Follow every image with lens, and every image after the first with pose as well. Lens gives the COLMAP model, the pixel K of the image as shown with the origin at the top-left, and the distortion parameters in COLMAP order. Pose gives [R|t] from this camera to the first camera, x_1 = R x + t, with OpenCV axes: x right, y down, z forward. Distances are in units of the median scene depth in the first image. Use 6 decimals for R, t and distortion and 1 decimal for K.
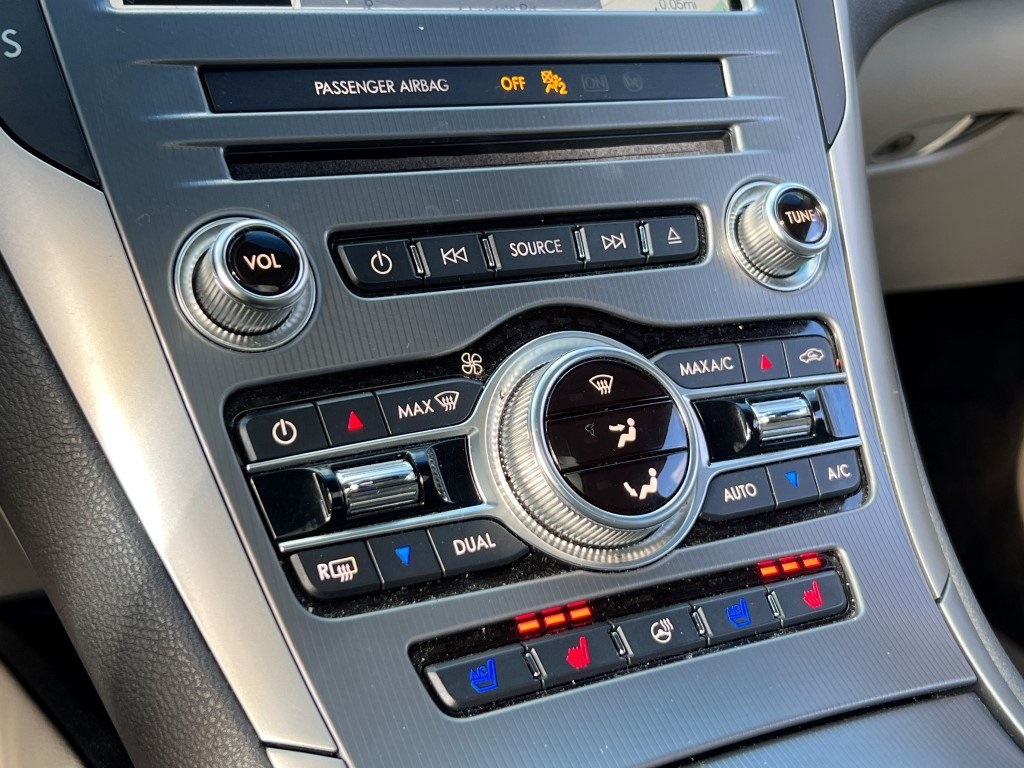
lens RADIAL K [[1372.9, 0, 513.4], [0, 1372.9, 383.9], [0, 0, 1]] dist [0.017392, 0.000000]
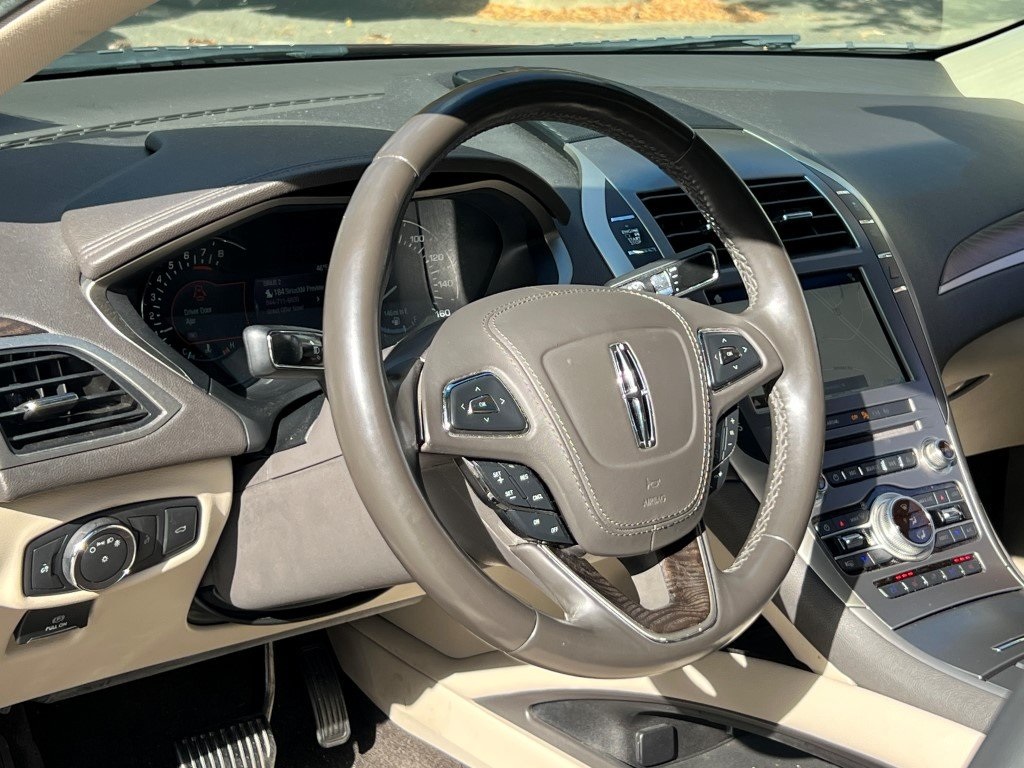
lens RADIAL K [[1768.3, 0, 512.3], [0, 1768.3, 381.9], [0, 0, 1]] dist [0.072369, 0.000000]
pose [[0.988115, -0.091032, 0.123861, -1.363771], [0.105434, 0.987734, -0.115176, 0.094189], [-0.111857, 0.126867, 0.985593, -3.149654]]
